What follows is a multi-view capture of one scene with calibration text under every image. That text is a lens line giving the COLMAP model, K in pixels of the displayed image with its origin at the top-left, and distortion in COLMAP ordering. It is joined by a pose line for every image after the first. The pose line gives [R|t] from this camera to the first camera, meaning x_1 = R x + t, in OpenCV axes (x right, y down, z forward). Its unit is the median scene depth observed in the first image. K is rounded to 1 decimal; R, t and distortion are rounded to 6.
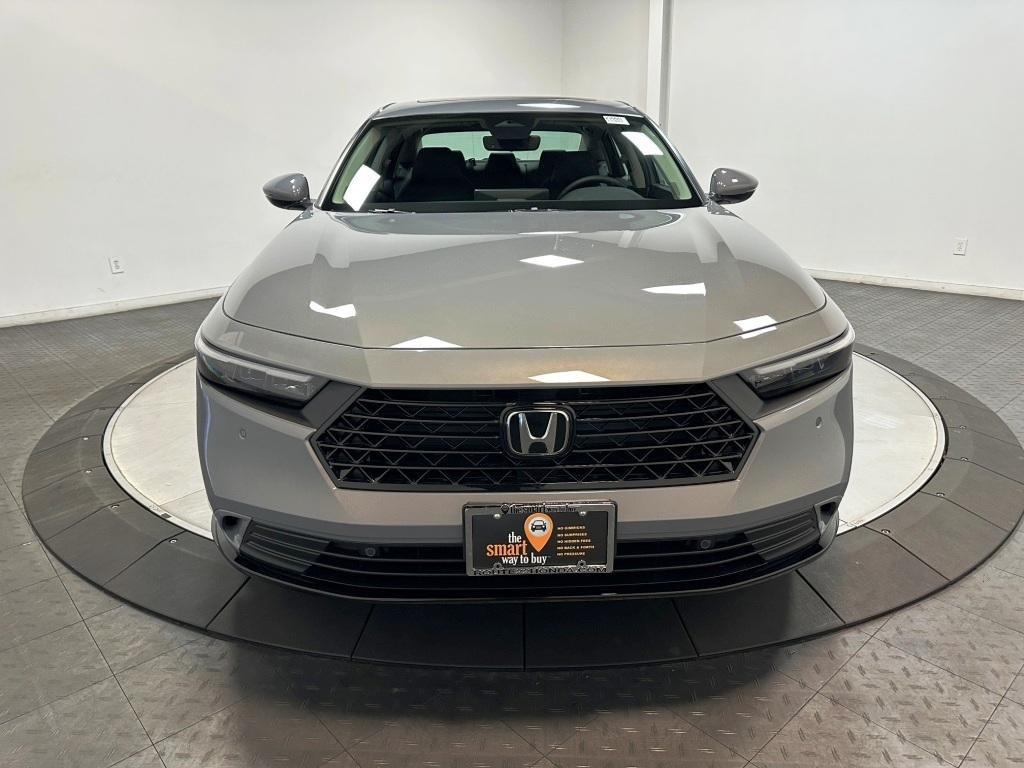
lens RADIAL K [[716.2, 0, 511.5], [0, 716.2, 384.1], [0, 0, 1]] dist [0.005852, -0.019905]
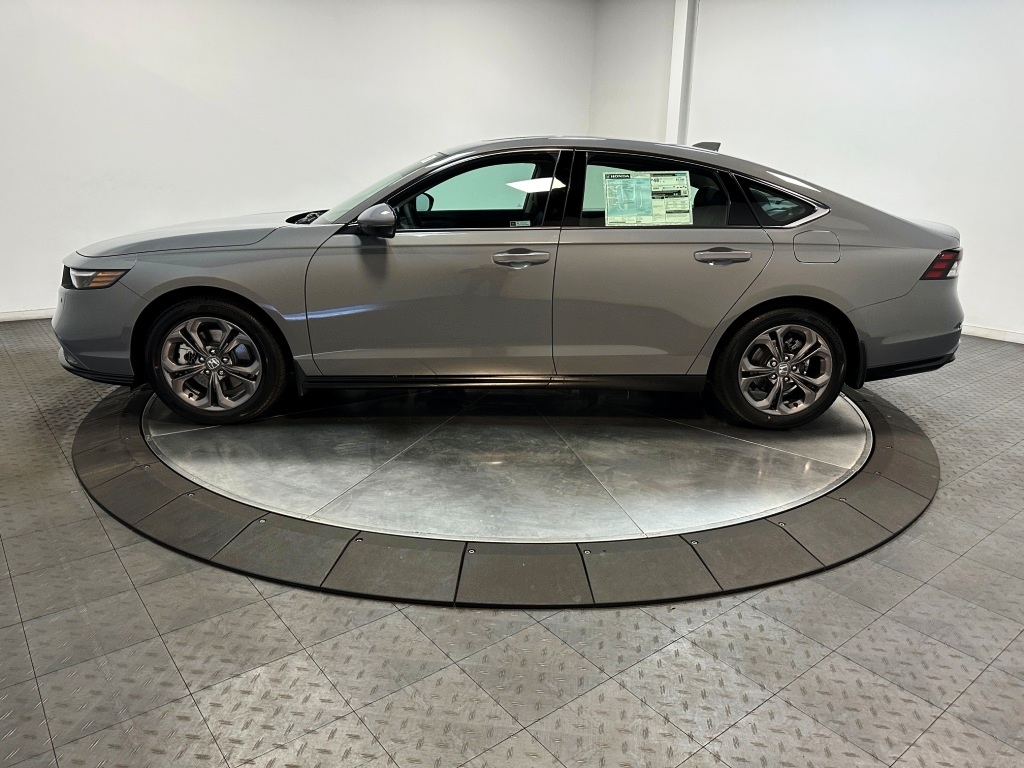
lens RADIAL K [[716.2, 0, 510.9], [0, 716.2, 387.4], [0, 0, 1]] dist [0.005852, -0.019905]
pose [[0.997142, 0.055699, -0.051038, 0.161443], [-0.056734, 0.998207, -0.019059, 0.037237], [0.049885, 0.021900, 0.998515, -0.254890]]
